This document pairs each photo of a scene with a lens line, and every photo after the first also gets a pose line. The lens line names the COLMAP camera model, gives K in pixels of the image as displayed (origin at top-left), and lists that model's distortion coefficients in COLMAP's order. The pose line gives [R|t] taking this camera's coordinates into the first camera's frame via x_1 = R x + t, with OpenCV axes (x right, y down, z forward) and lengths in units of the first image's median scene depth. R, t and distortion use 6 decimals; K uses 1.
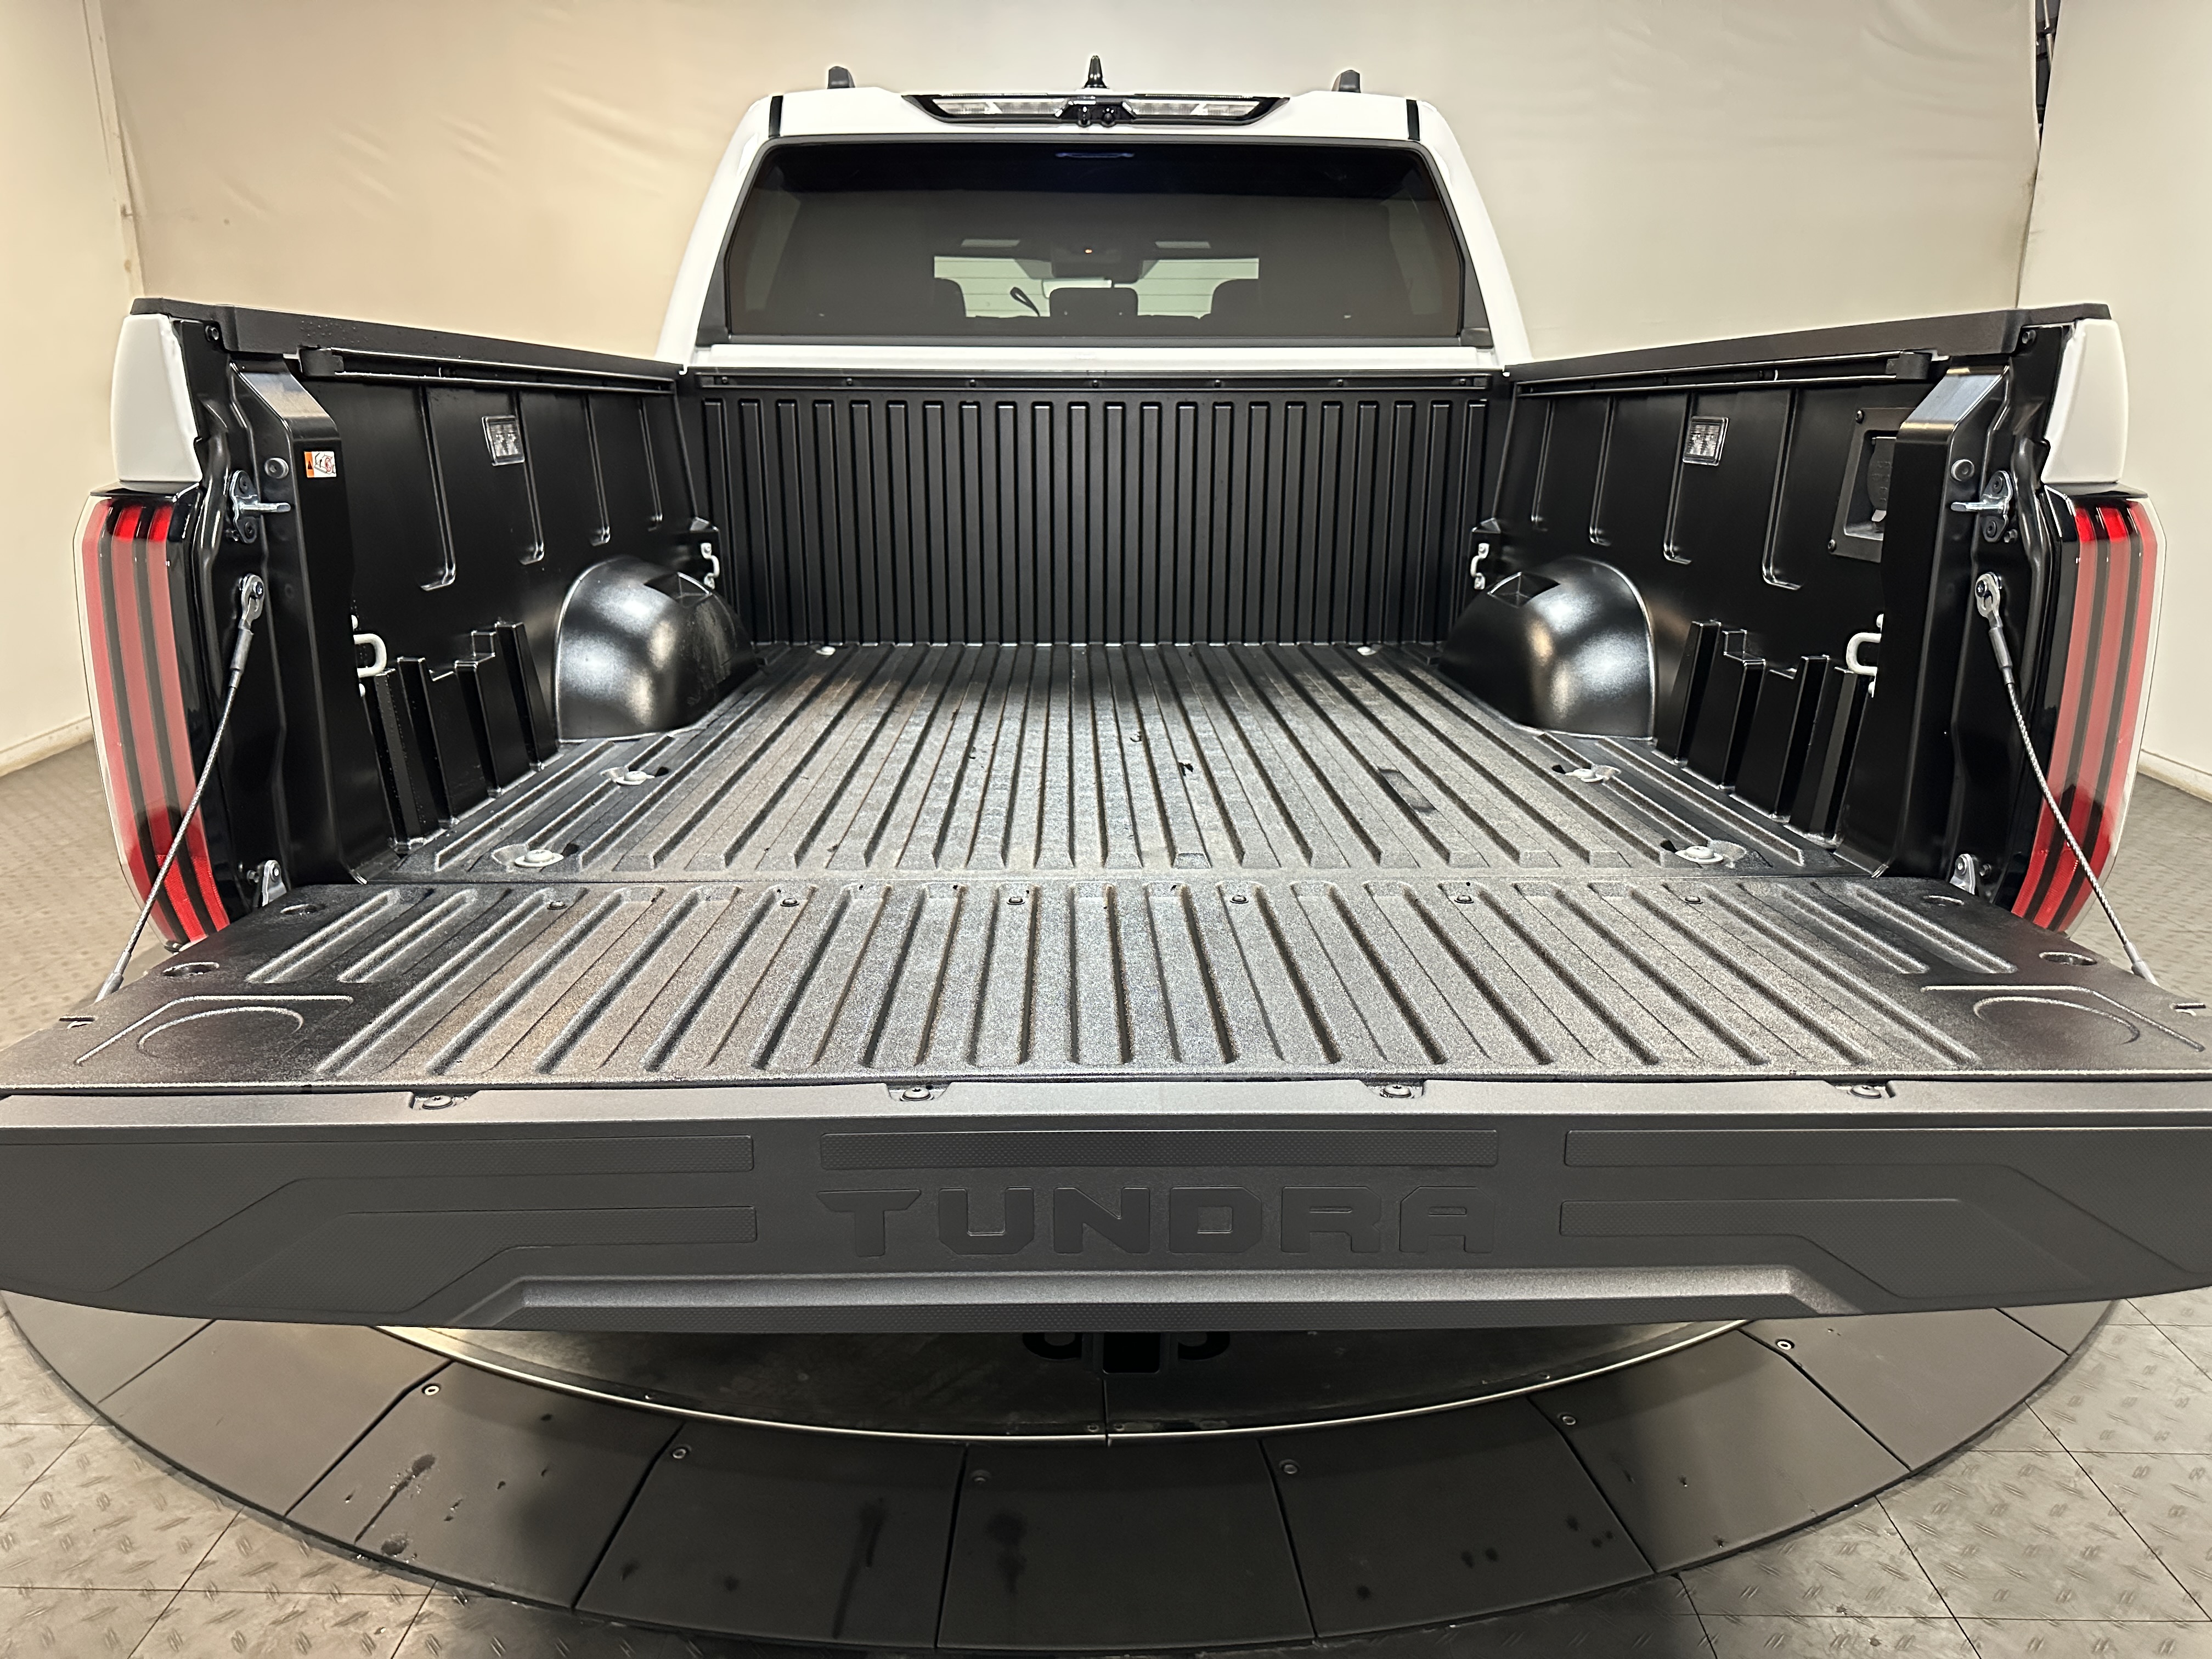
lens RADIAL K [[1582.7, 0, 1116.3], [0, 1582.7, 819.4], [0, 0, 1]] dist [0.065020, -0.069963]
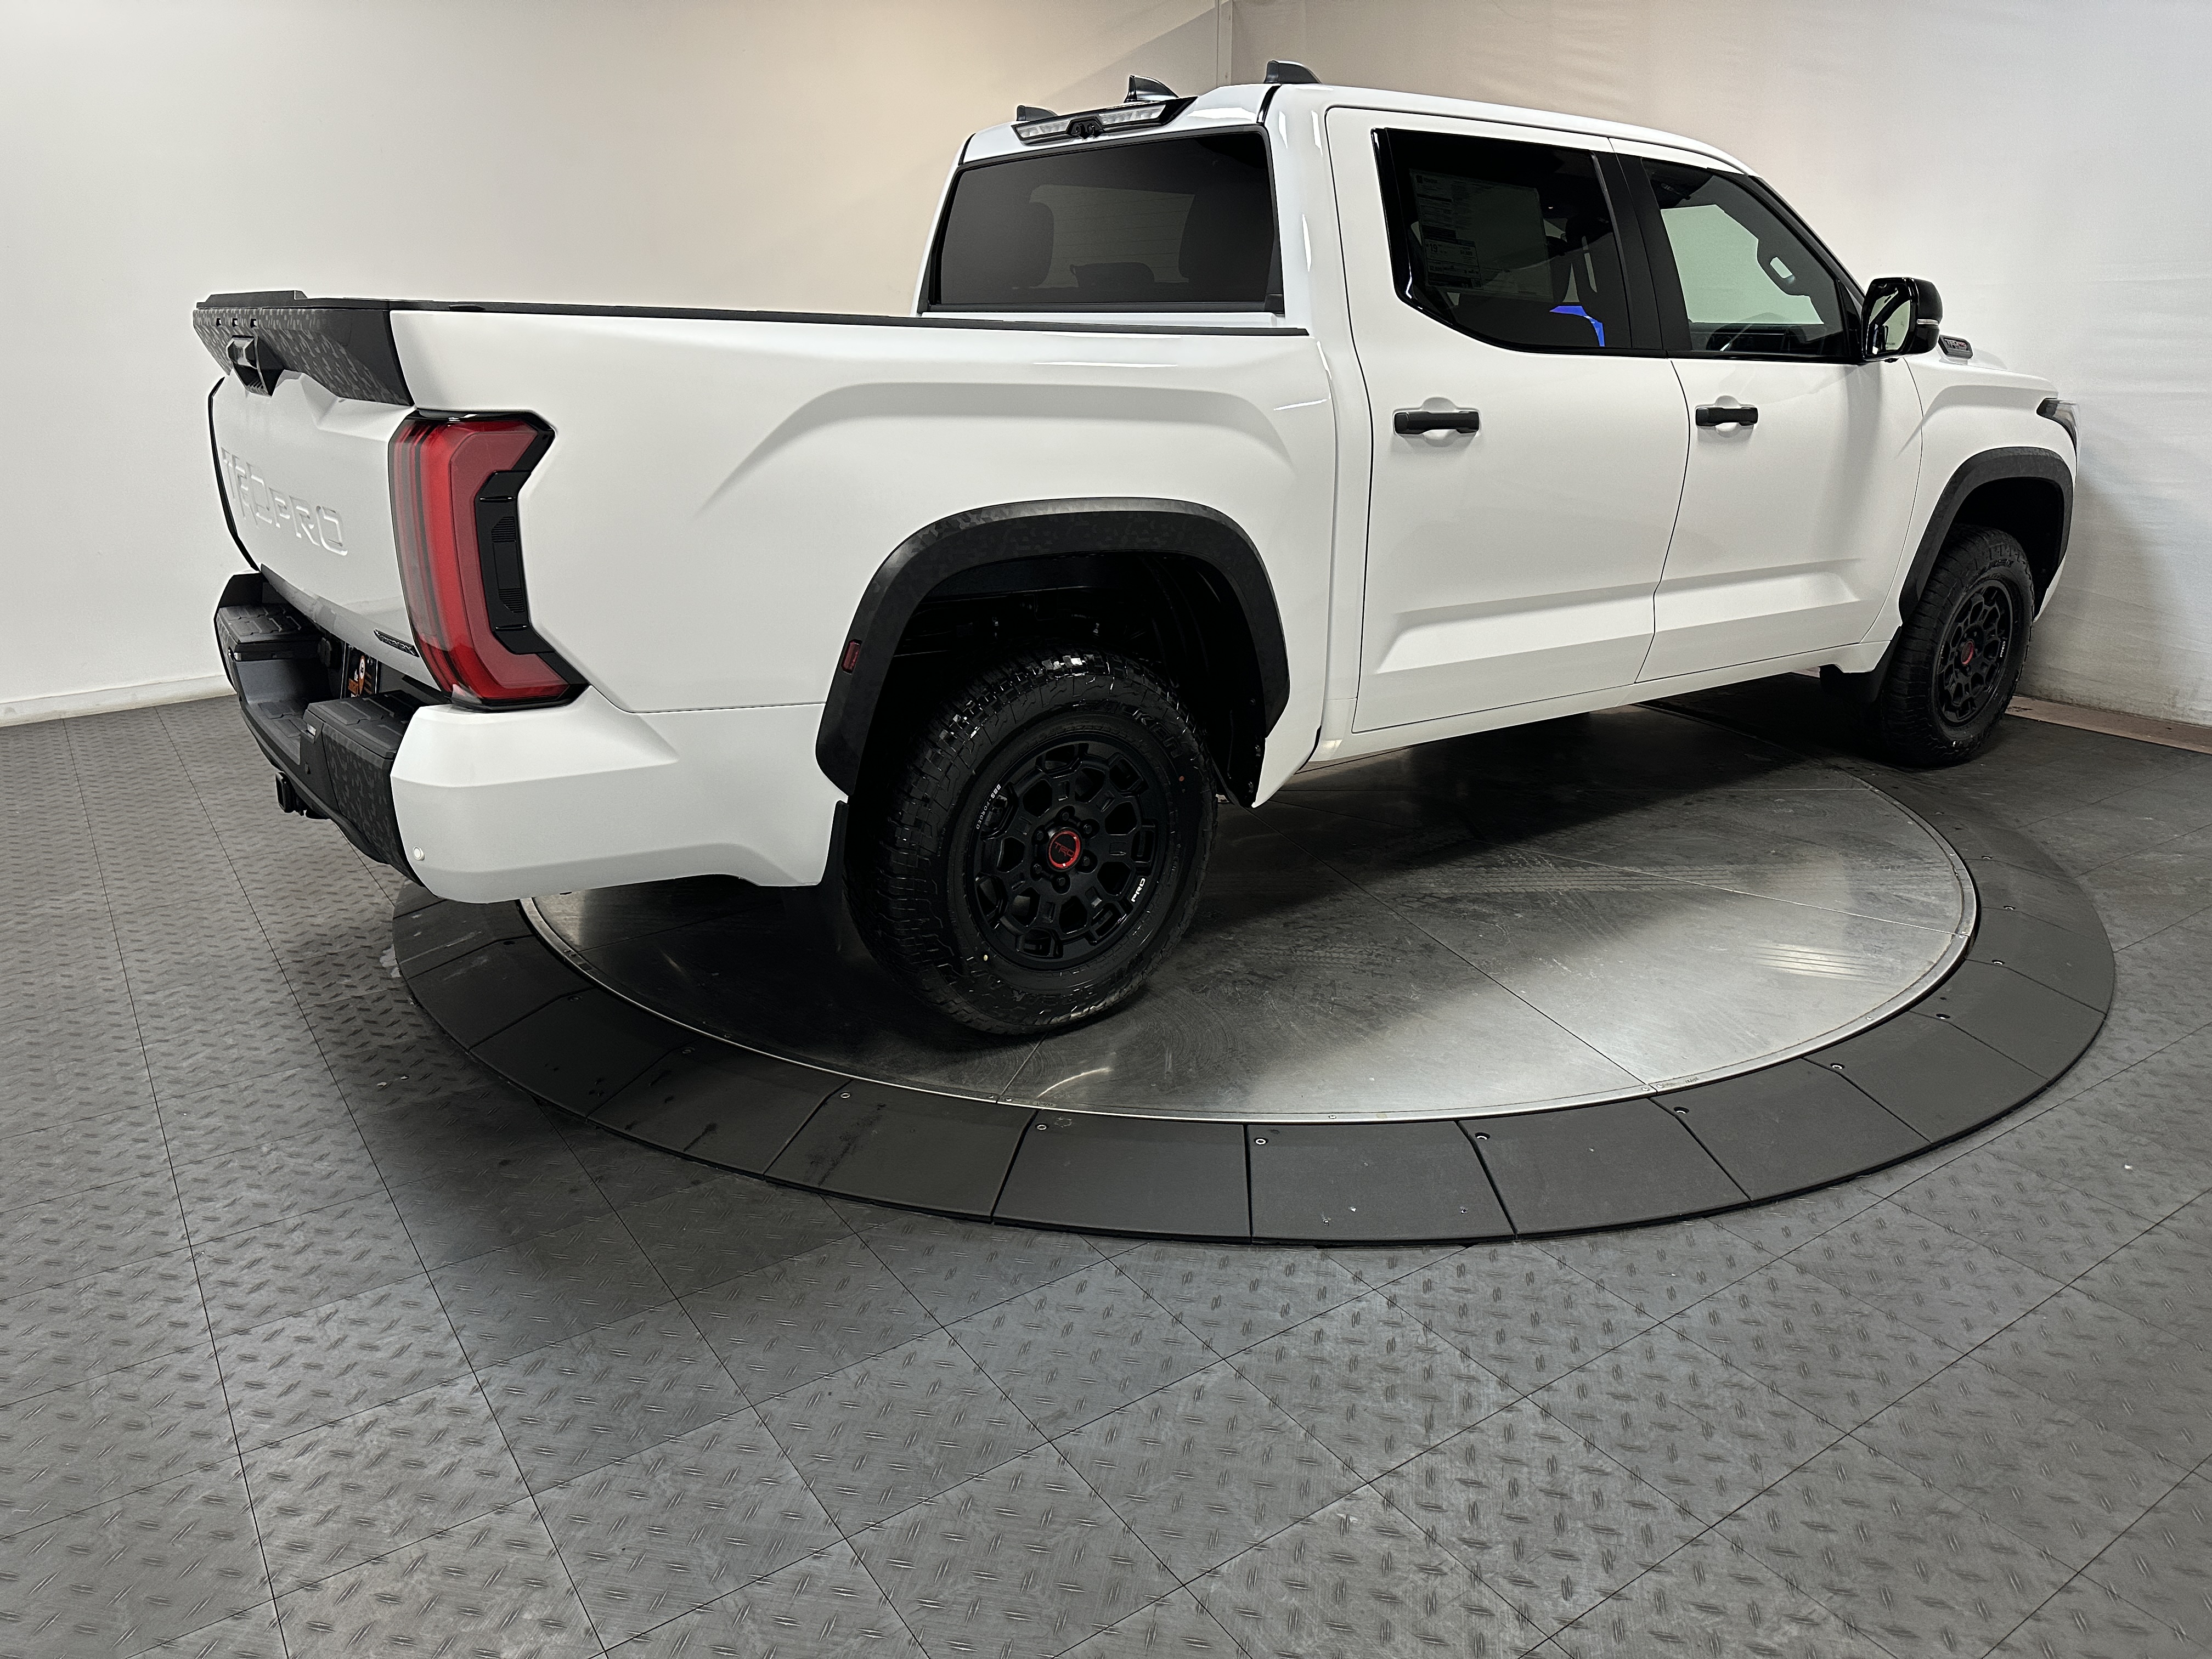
lens RADIAL K [[1570.2, 0, 1106.0], [0, 1570.2, 829.5], [0, 0, 1]] dist [0.116206, -0.170820]
pose [[0.580464, 0.251890, -0.774347, 1.125489], [-0.227110, 0.963297, 0.143108, -0.084615], [0.781973, 0.092793, 0.616366, 0.272914]]
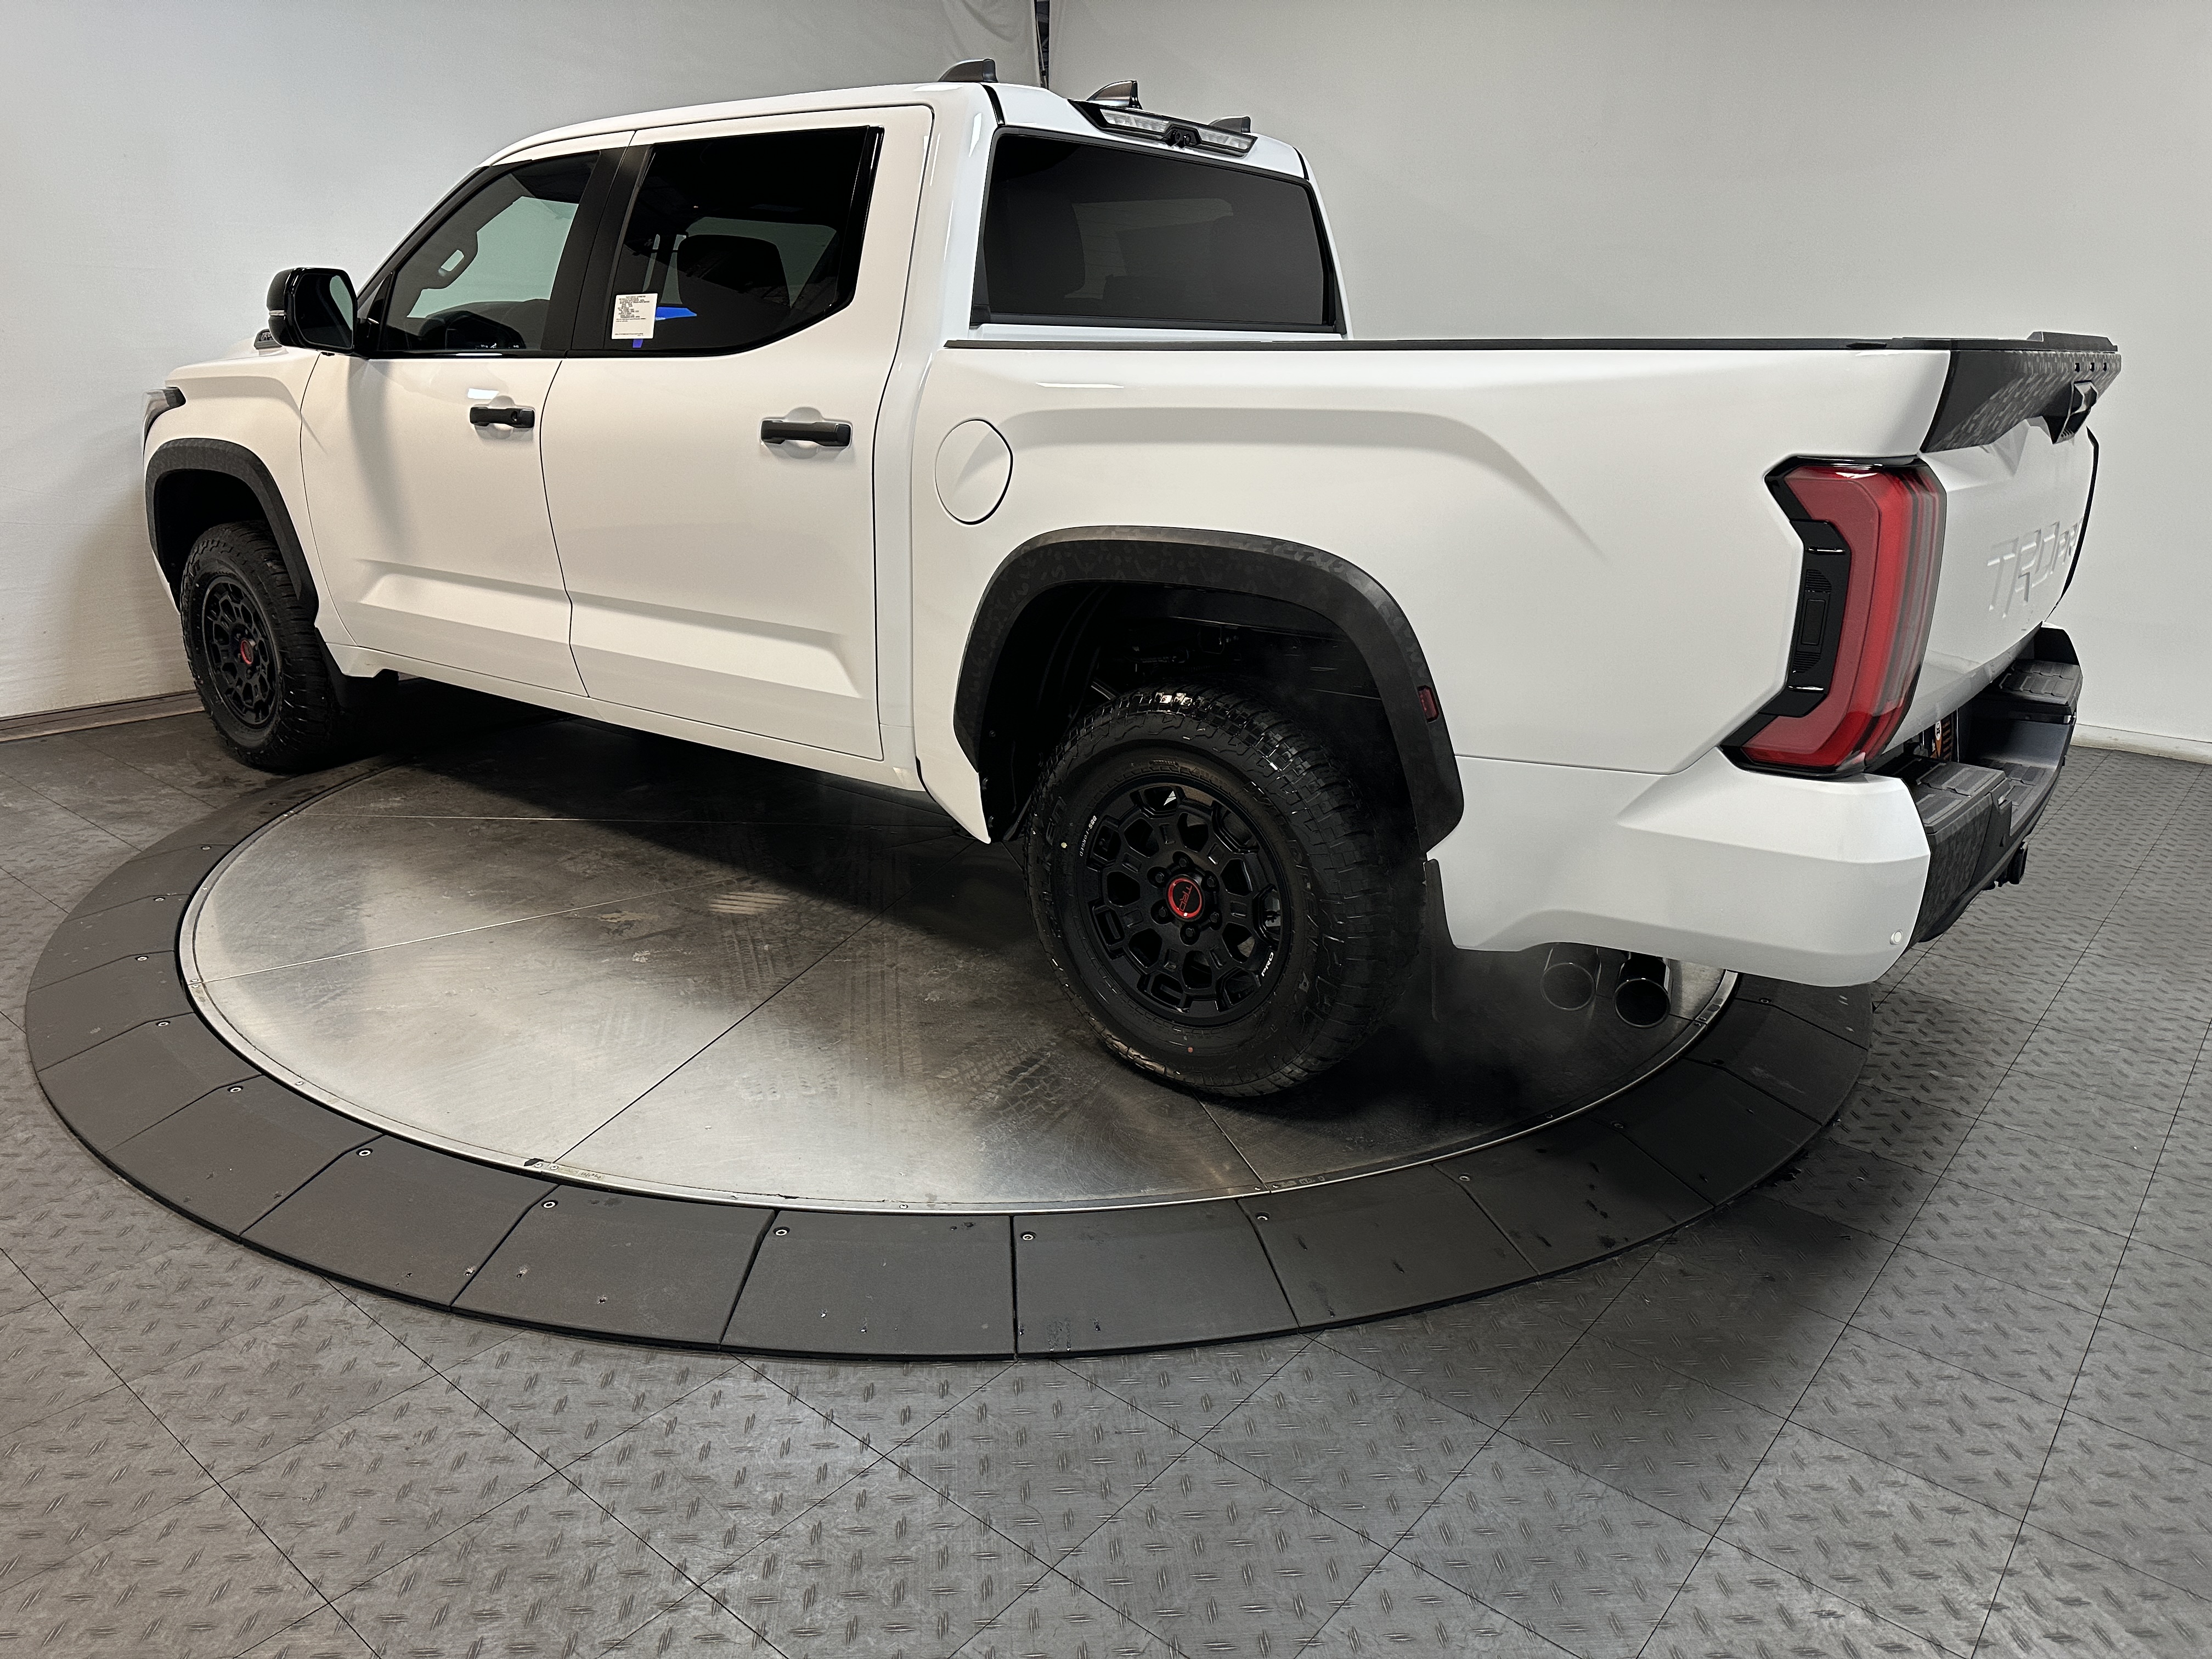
lens RADIAL K [[1539.1, 0, 1106.0], [0, 1539.1, 829.5], [0, 0, 1]] dist [0.108692, -0.153152]
pose [[0.622815, -0.228448, 0.748273, -1.065516], [0.195269, 0.971541, 0.134083, -0.094842], [-0.757609, 0.062606, 0.649699, 0.293900]]
